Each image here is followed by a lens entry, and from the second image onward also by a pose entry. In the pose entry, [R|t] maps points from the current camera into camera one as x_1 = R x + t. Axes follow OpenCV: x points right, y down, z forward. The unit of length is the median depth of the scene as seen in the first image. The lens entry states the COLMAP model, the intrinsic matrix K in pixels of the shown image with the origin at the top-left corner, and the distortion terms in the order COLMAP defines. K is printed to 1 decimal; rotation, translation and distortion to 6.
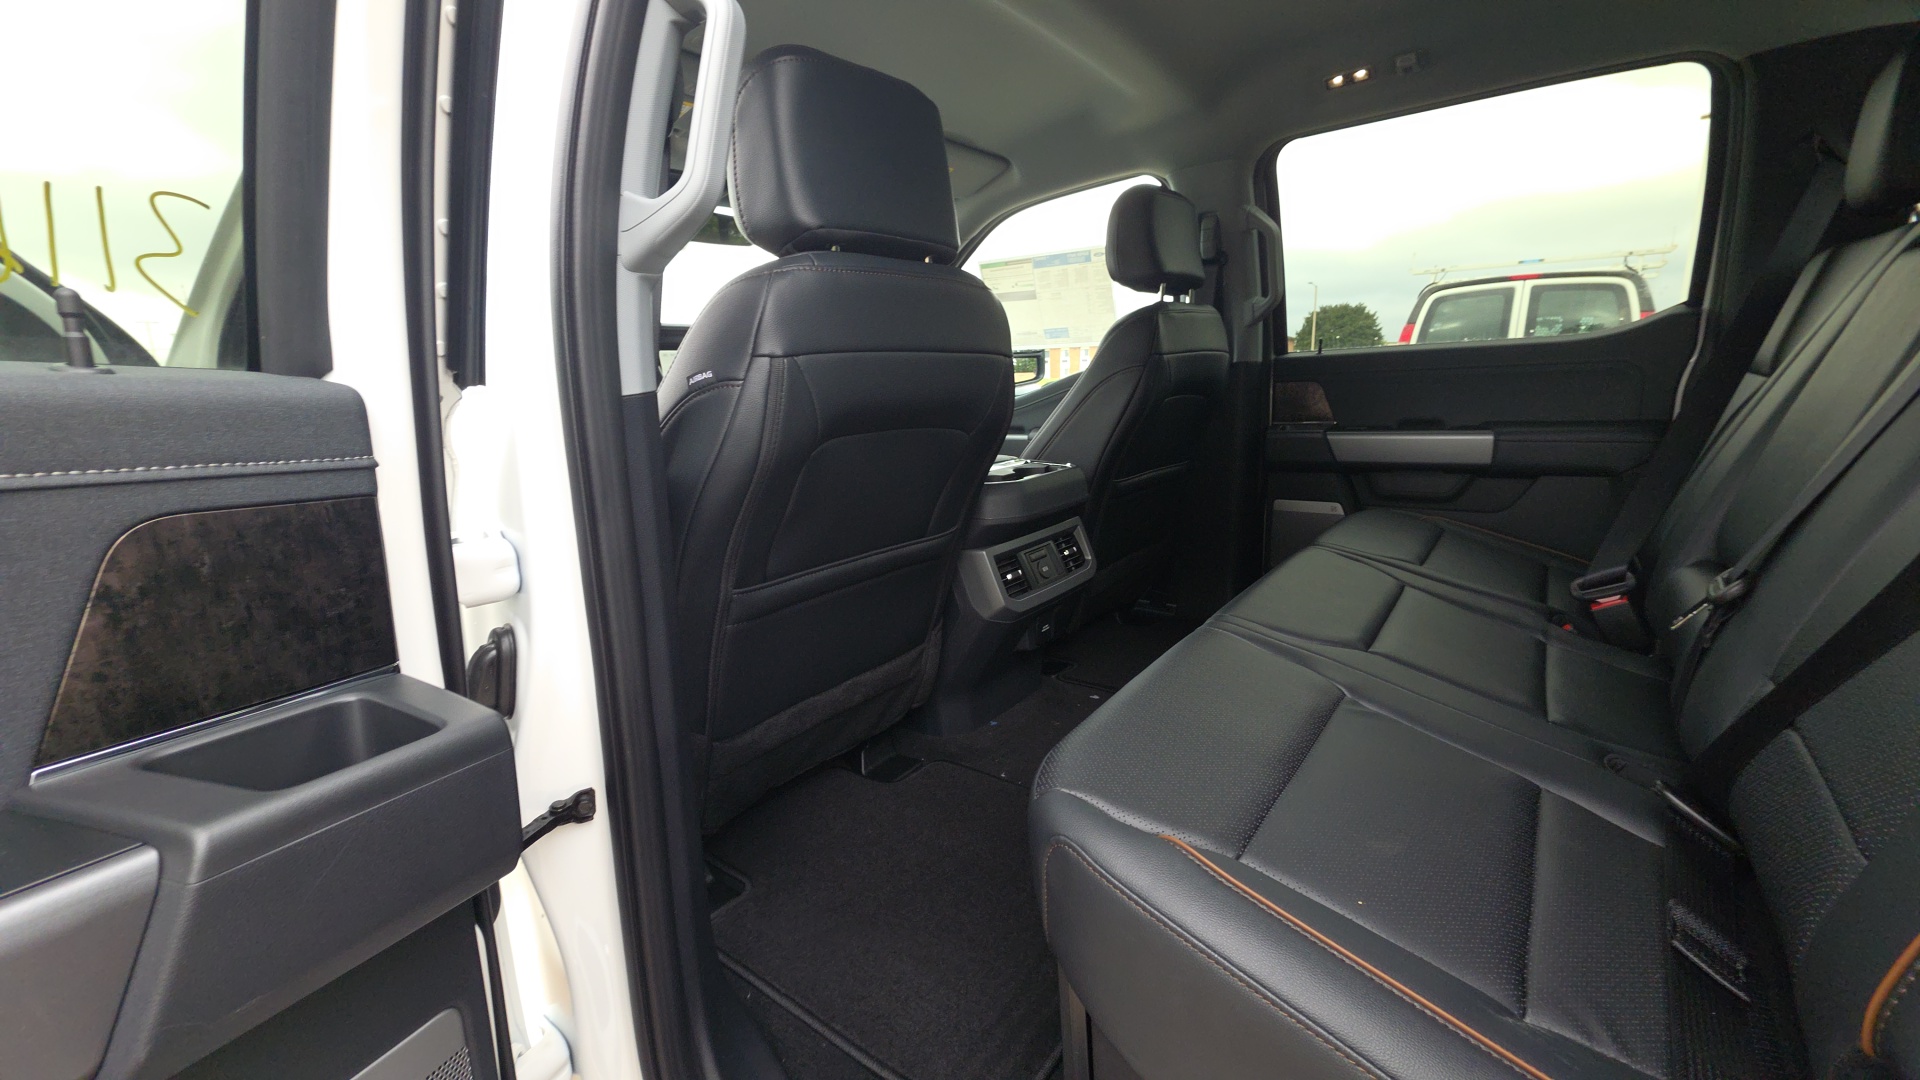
lens RADIAL K [[754.4, 0, 957.6], [0, 754.4, 534.9], [0, 0, 1]] dist [0.005716, -0.007028]
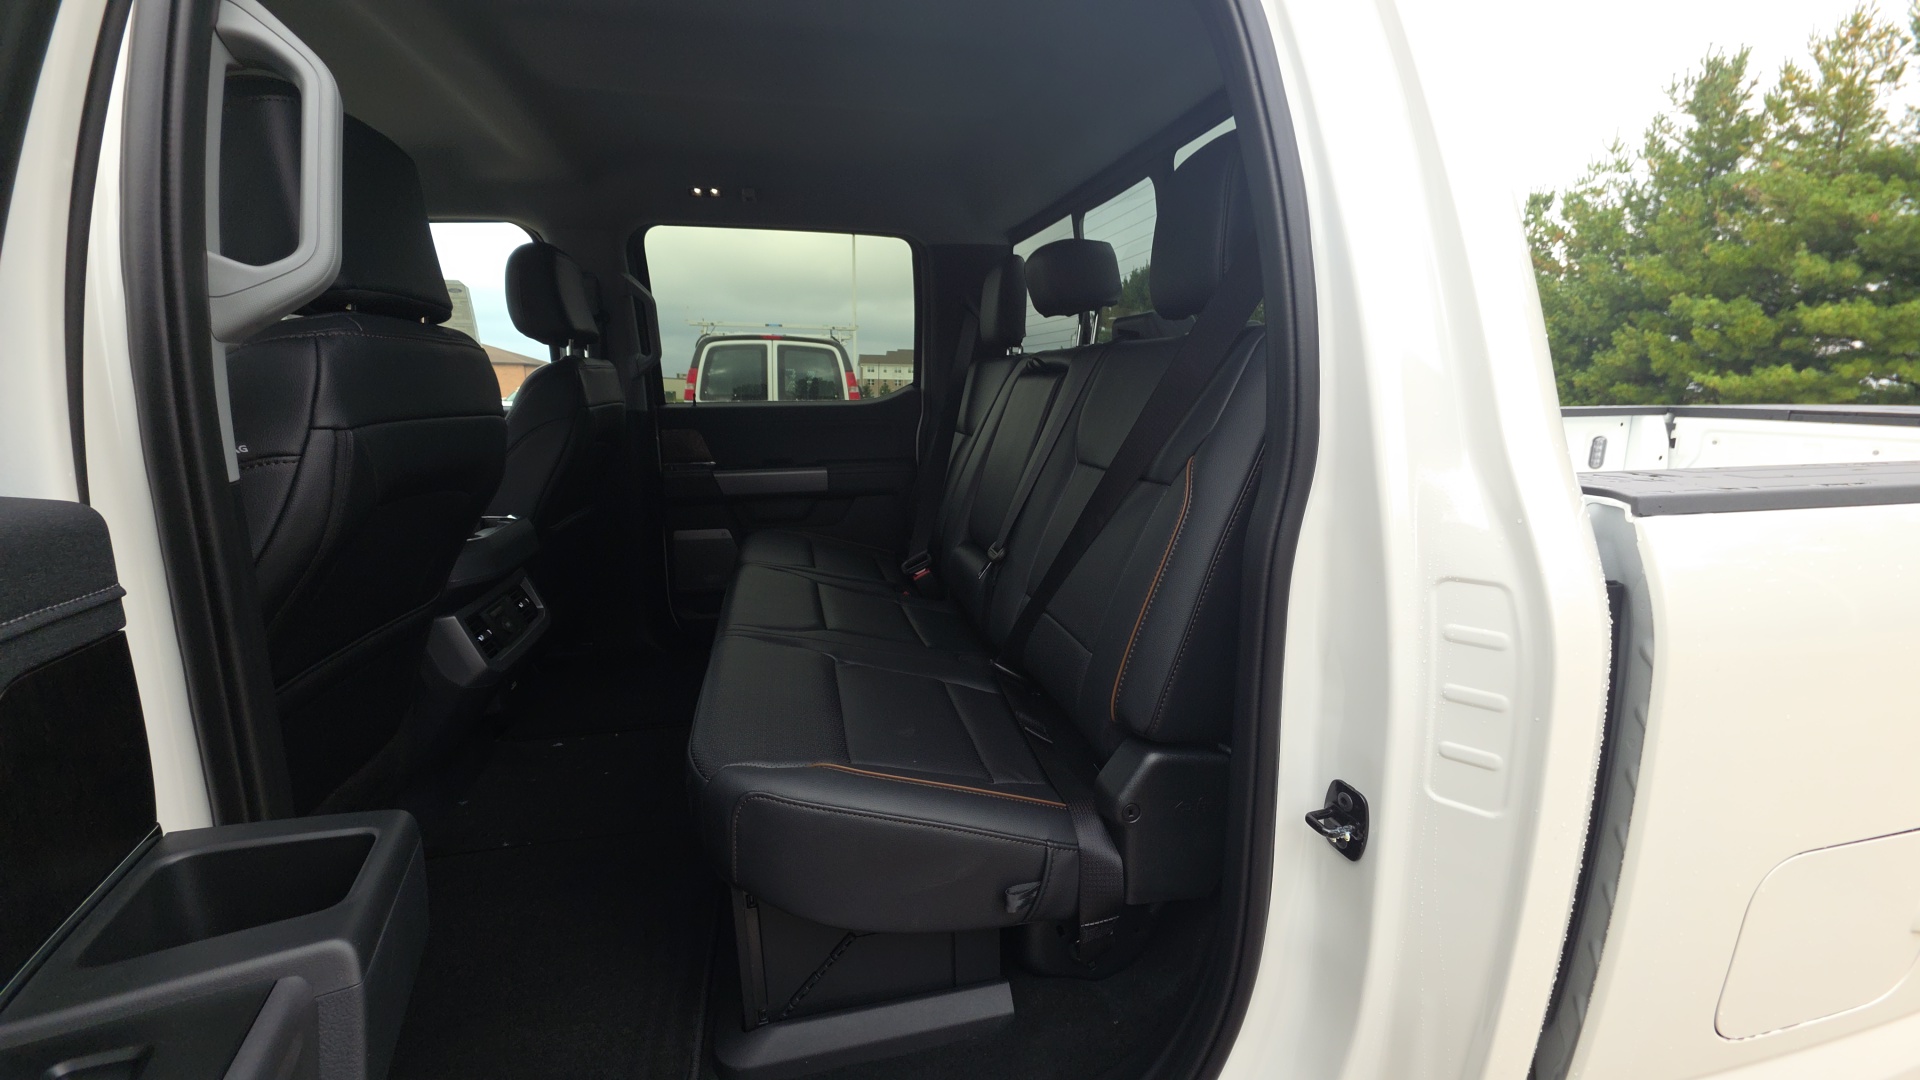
lens RADIAL K [[754.4, 0, 957.6], [0, 754.4, 534.9], [0, 0, 1]] dist [0.005716, -0.007028]
pose [[0.630980, -0.102455, 0.769004, -0.256370], [0.131014, 0.991077, 0.024543, -0.017704], [-0.764656, 0.085264, 0.638773, -0.076201]]
